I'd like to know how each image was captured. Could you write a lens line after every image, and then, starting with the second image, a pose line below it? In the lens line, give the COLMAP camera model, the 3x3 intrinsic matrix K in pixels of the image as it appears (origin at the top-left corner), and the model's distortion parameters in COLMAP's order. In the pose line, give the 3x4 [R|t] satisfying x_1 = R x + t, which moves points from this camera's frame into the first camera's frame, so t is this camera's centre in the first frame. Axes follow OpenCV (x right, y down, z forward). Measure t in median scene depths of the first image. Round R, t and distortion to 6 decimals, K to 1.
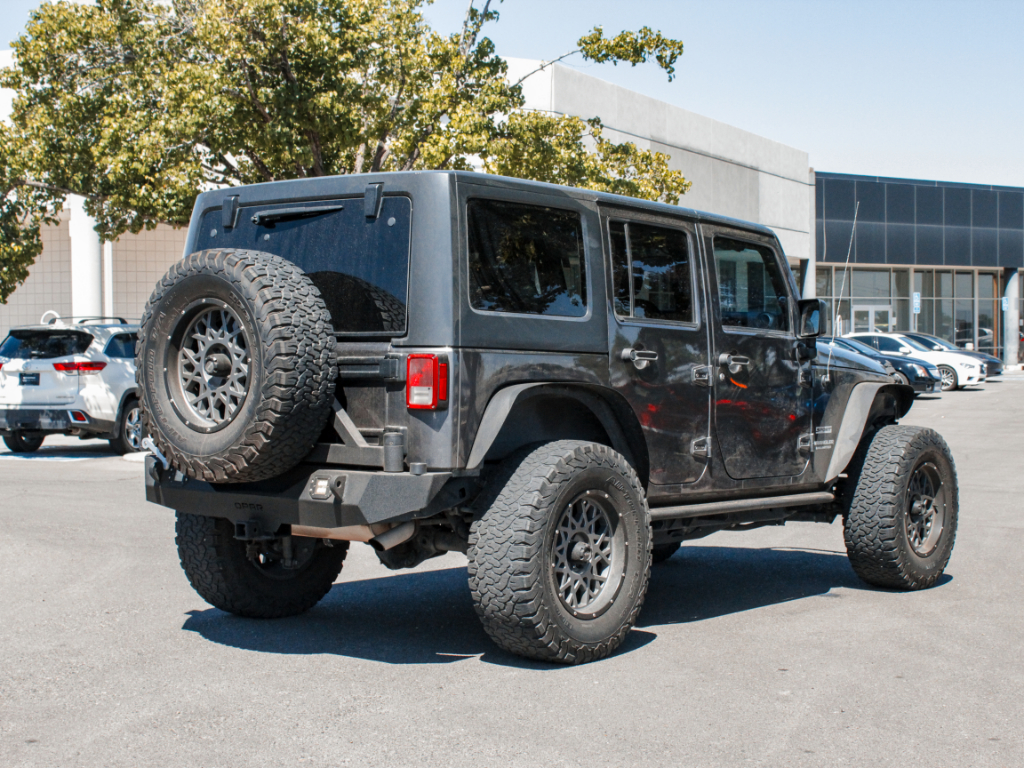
lens RADIAL K [[1570.4, 0, 514.7], [0, 1570.4, 382.3], [0, 0, 1]] dist [0.052539, 0.000000]
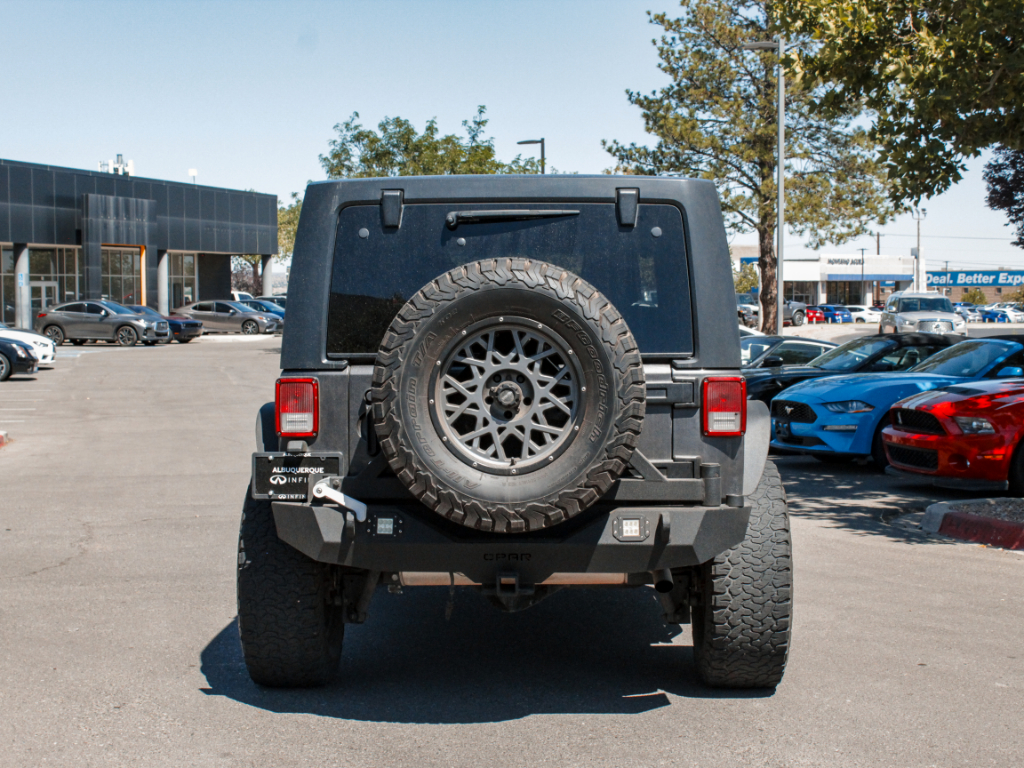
lens RADIAL K [[1570.4, 0, 518.0], [0, 1570.4, 395.2], [0, 0, 1]] dist [0.052539, 0.000000]
pose [[0.798397, -0.032577, 0.601249, -0.692418], [0.017718, 0.999374, 0.030621, -0.036534], [-0.601870, -0.013795, 0.798475, 0.318168]]
